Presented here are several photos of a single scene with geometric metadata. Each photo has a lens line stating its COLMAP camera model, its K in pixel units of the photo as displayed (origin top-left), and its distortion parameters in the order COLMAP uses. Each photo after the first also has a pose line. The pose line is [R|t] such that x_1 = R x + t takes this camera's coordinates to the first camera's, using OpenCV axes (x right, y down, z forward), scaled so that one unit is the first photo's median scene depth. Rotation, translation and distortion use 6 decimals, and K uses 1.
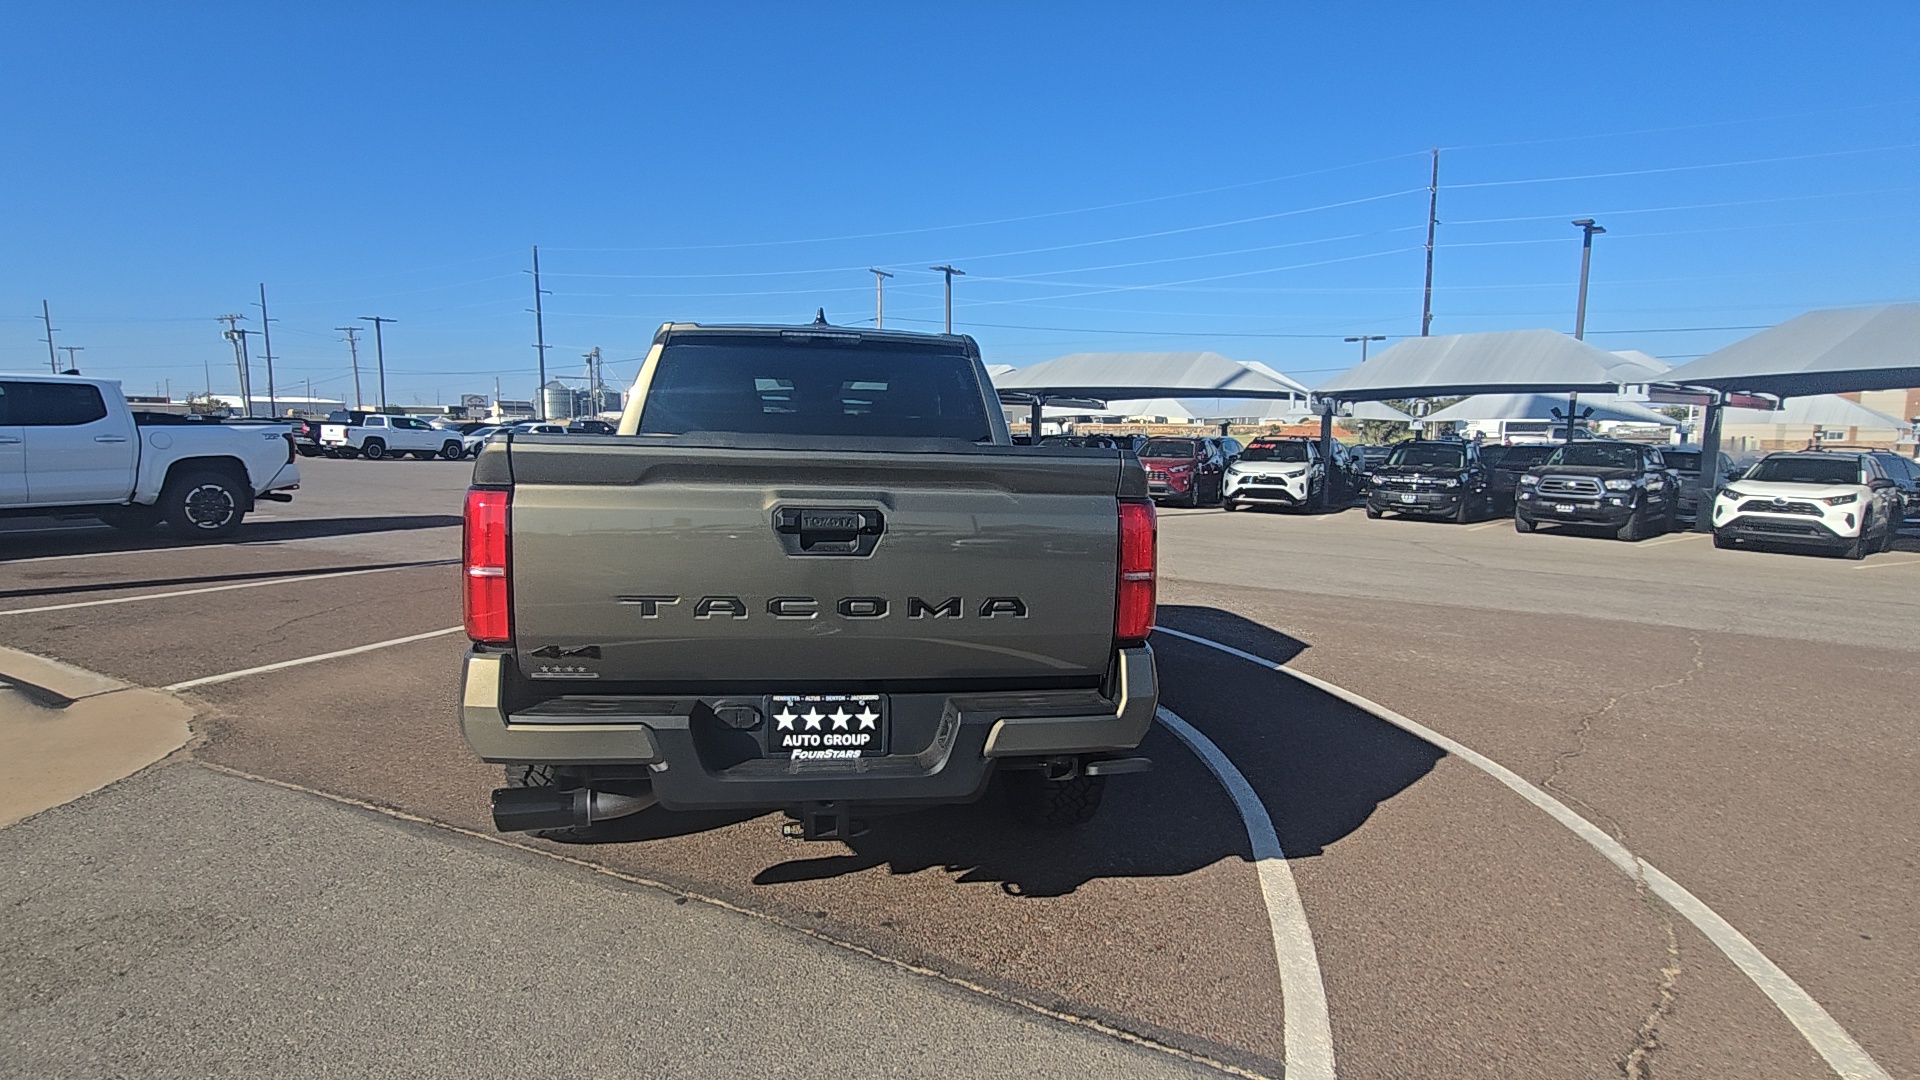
lens RADIAL K [[966.7, 0, 949.4], [0, 966.7, 561.0], [0, 0, 1]] dist [0.000222, 0.000053]
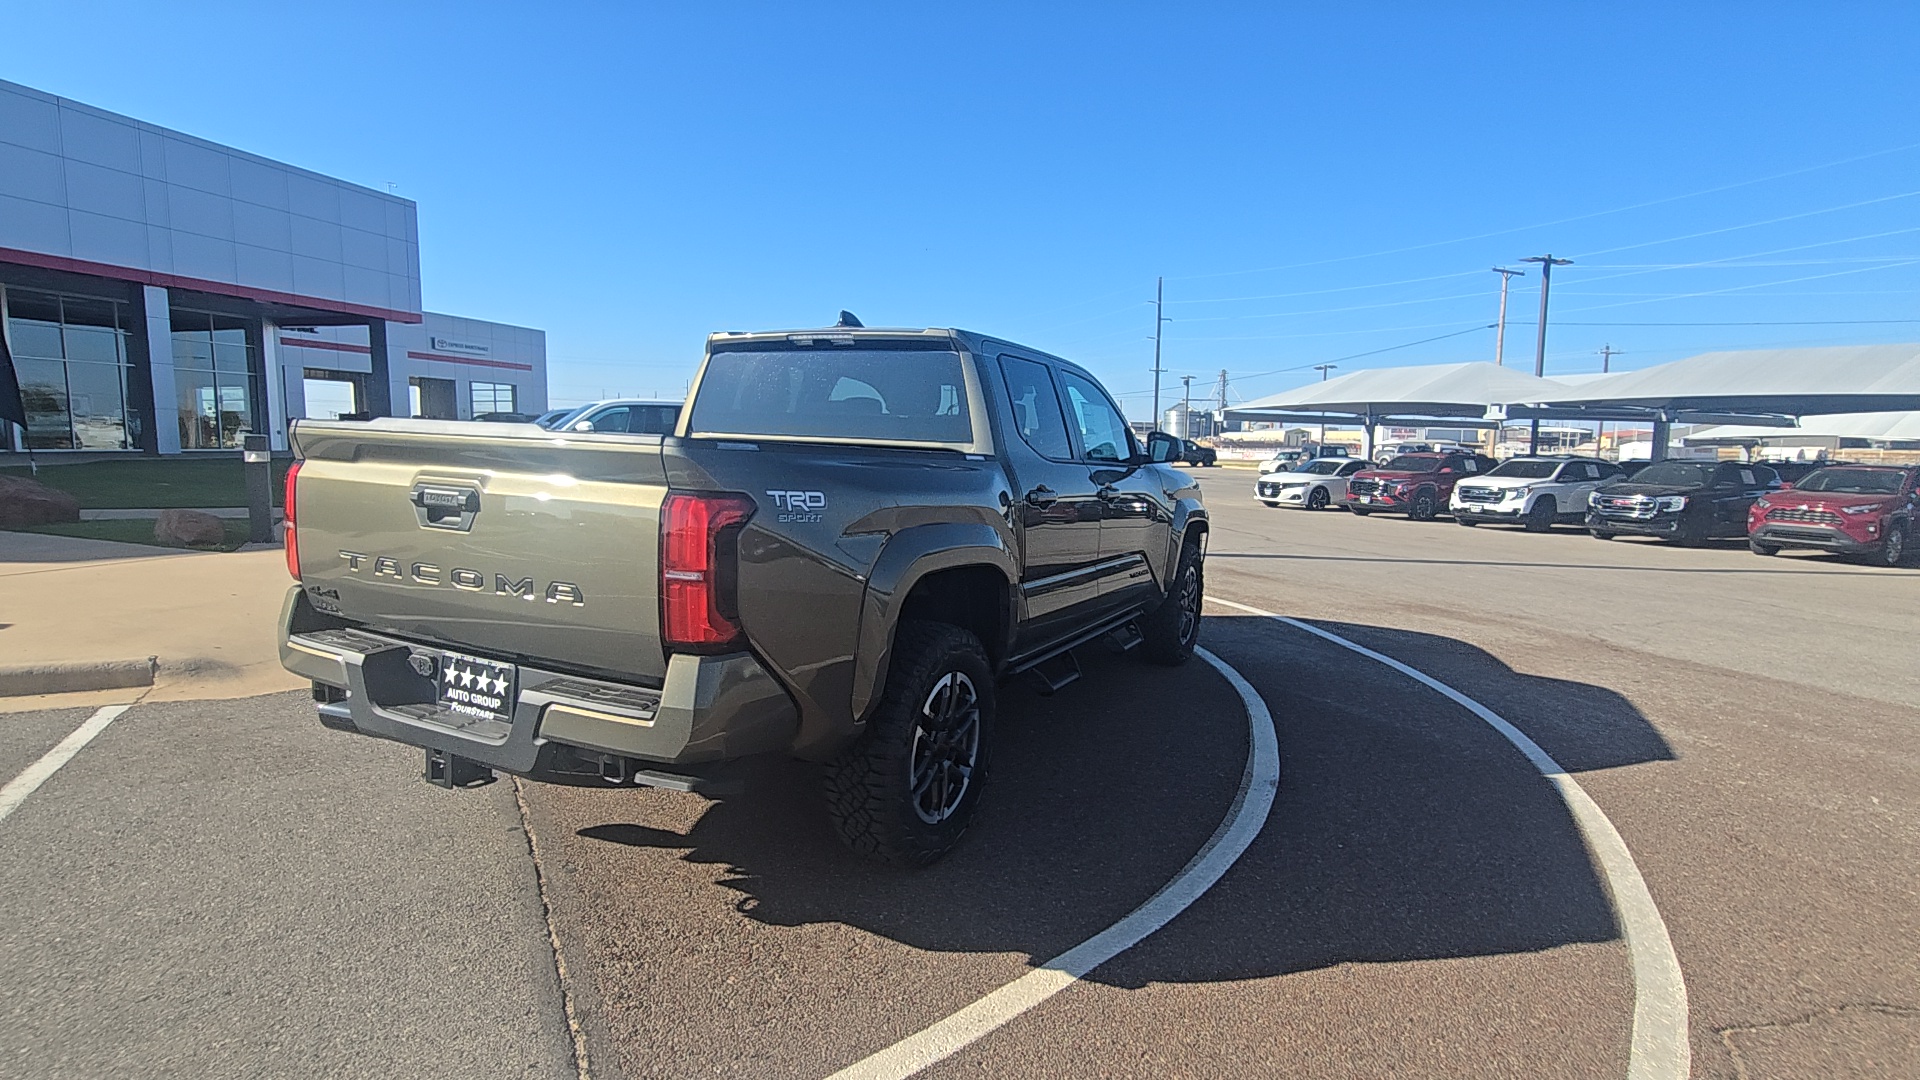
lens RADIAL K [[966.7, 0, 949.4], [0, 966.7, 561.0], [0, 0, 1]] dist [0.000222, 0.000053]
pose [[0.815965, 0.078425, -0.572757, 0.576675], [-0.090409, 0.995876, 0.007562, -0.017261], [0.570988, 0.045612, 0.819690, 0.246551]]
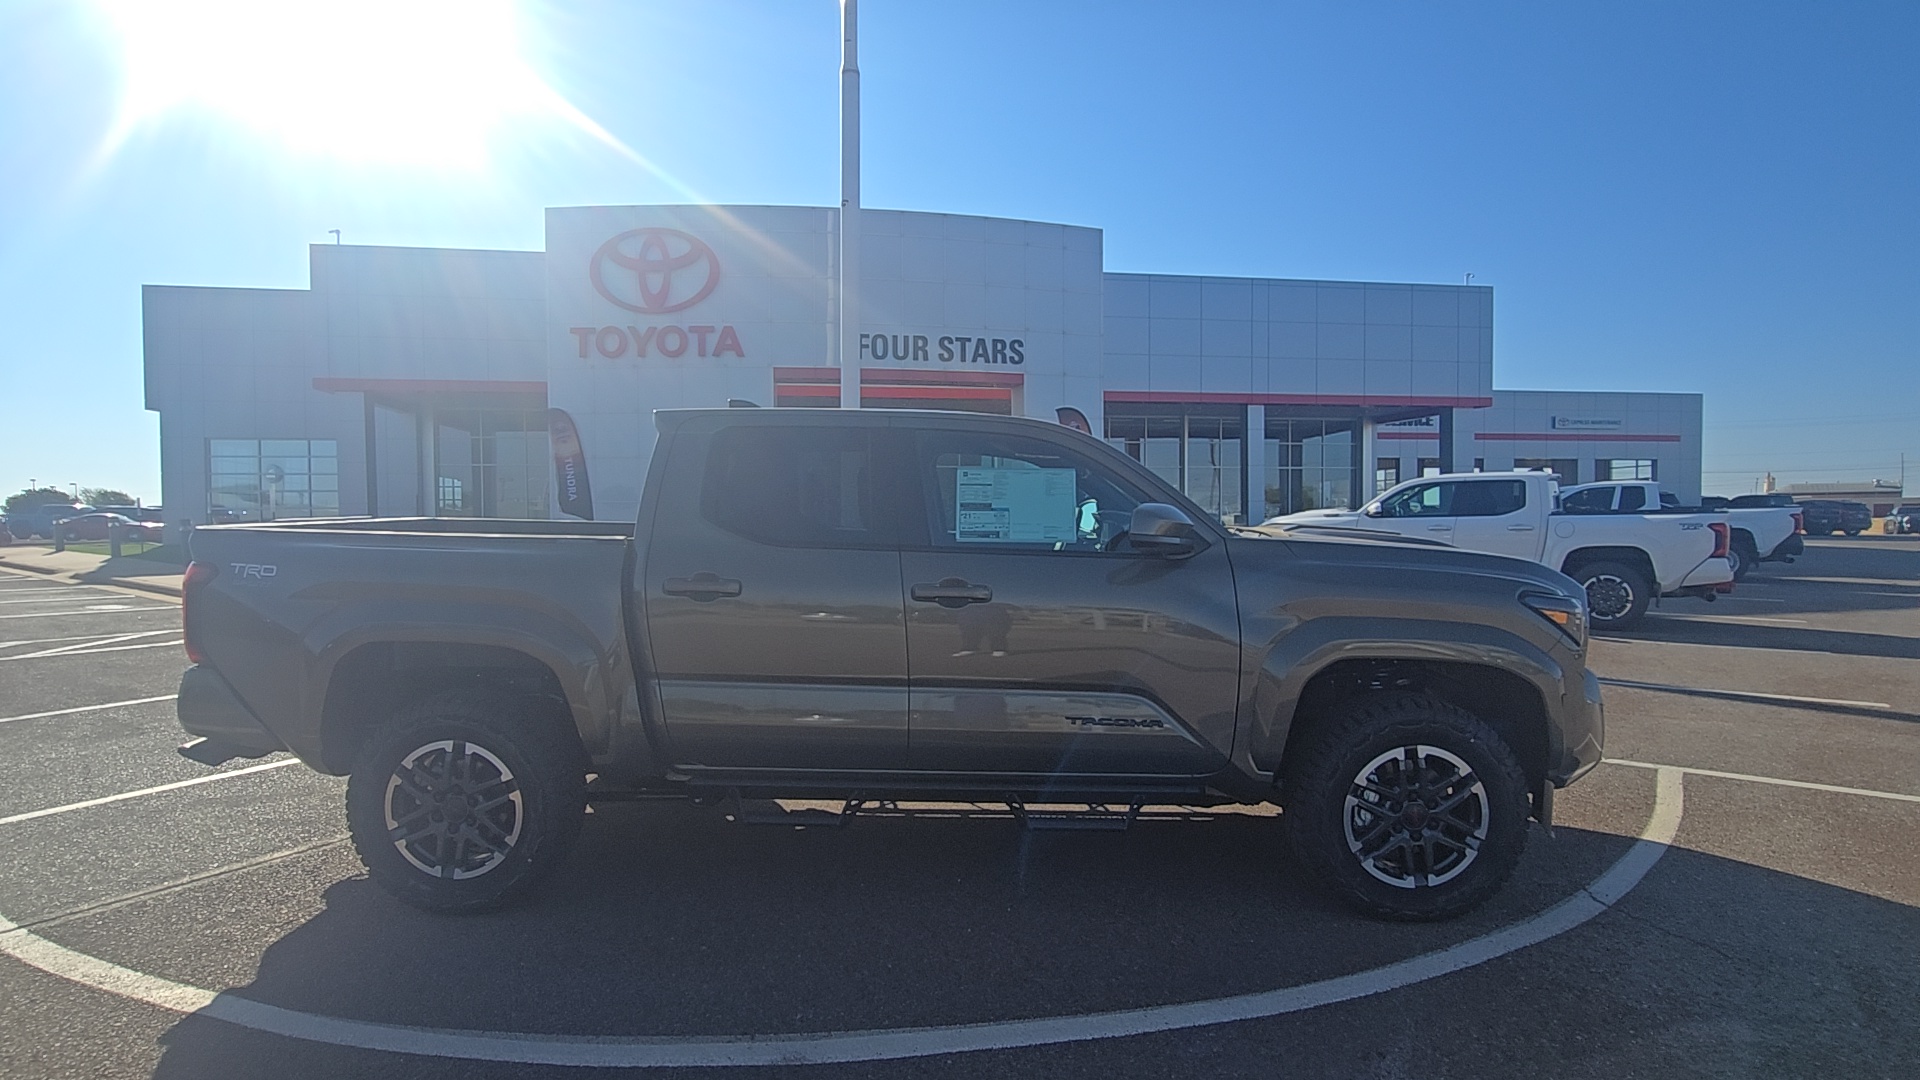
lens RADIAL K [[966.7, 0, 949.4], [0, 966.7, 561.0], [0, 0, 1]] dist [0.000222, 0.000053]
pose [[-0.175110, 0.039103, -0.983772, 0.893309], [-0.131822, 0.989283, 0.062786, -0.191203], [0.975684, 0.140677, -0.168079, 1.472466]]
